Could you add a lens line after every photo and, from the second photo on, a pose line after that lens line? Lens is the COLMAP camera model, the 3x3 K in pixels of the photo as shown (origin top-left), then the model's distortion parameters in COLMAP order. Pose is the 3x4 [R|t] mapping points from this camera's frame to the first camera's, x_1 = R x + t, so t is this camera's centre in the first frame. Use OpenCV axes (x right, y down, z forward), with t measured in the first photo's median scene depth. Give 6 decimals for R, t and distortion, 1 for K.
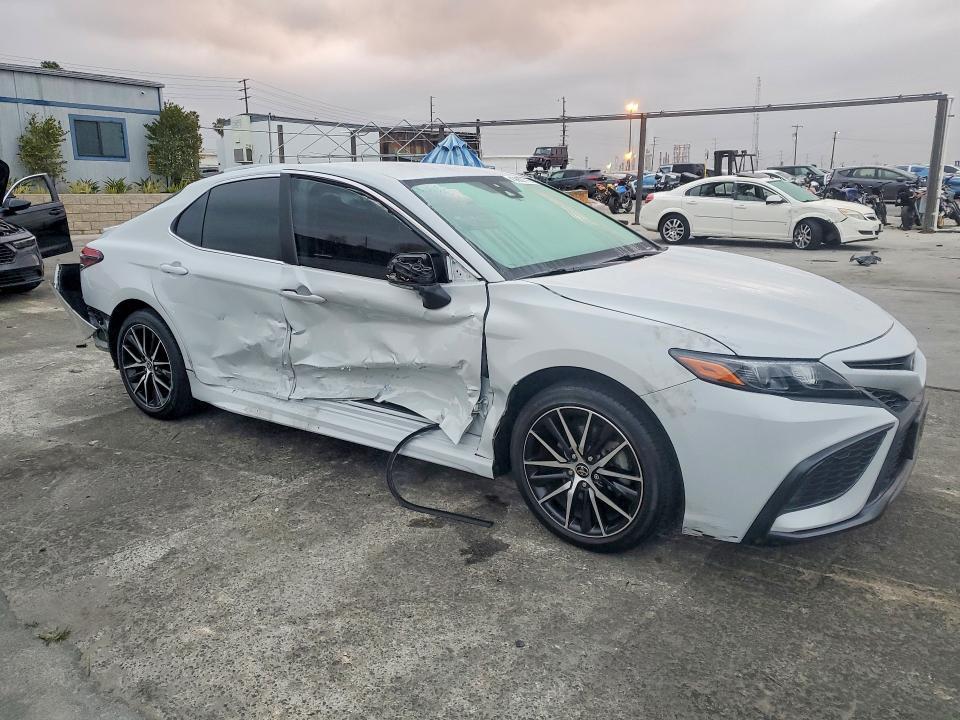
lens RADIAL K [[704.7, 0, 480.0], [0, 704.7, 360.0], [0, 0, 1]] dist [0.005665, 0.000500]
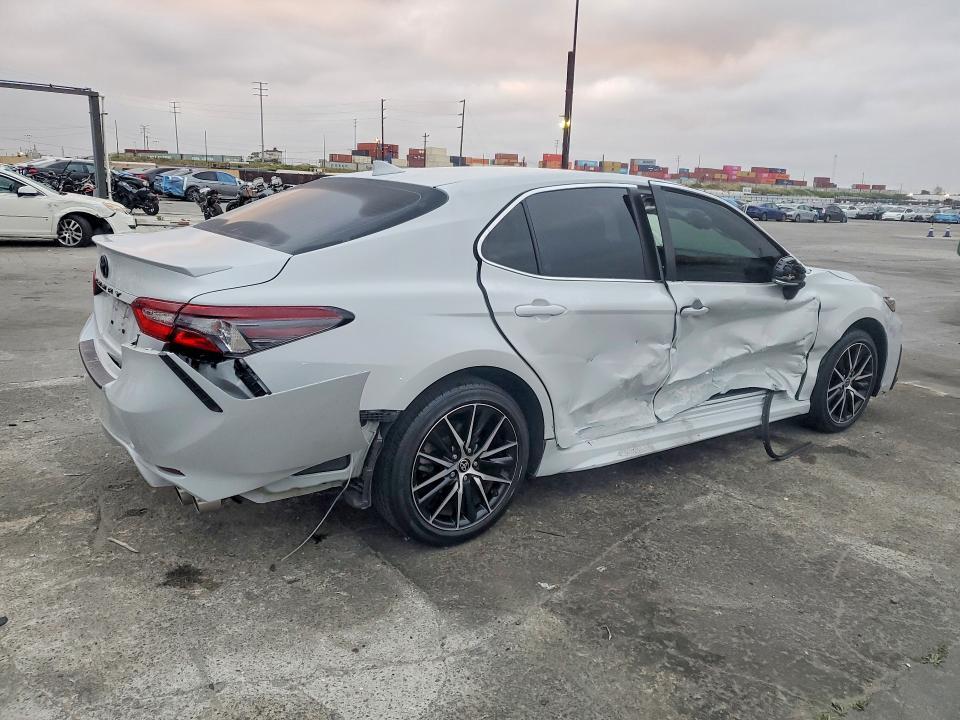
lens RADIAL K [[723.2, 0, 480.0], [0, 723.2, 360.0], [0, 0, 1]] dist [0.010647, 0.004872]
pose [[0.346354, -0.191247, 0.918403, -1.155437], [0.183317, 0.973923, 0.133674, -0.189428], [-0.920018, 0.122060, 0.372381, 0.789449]]
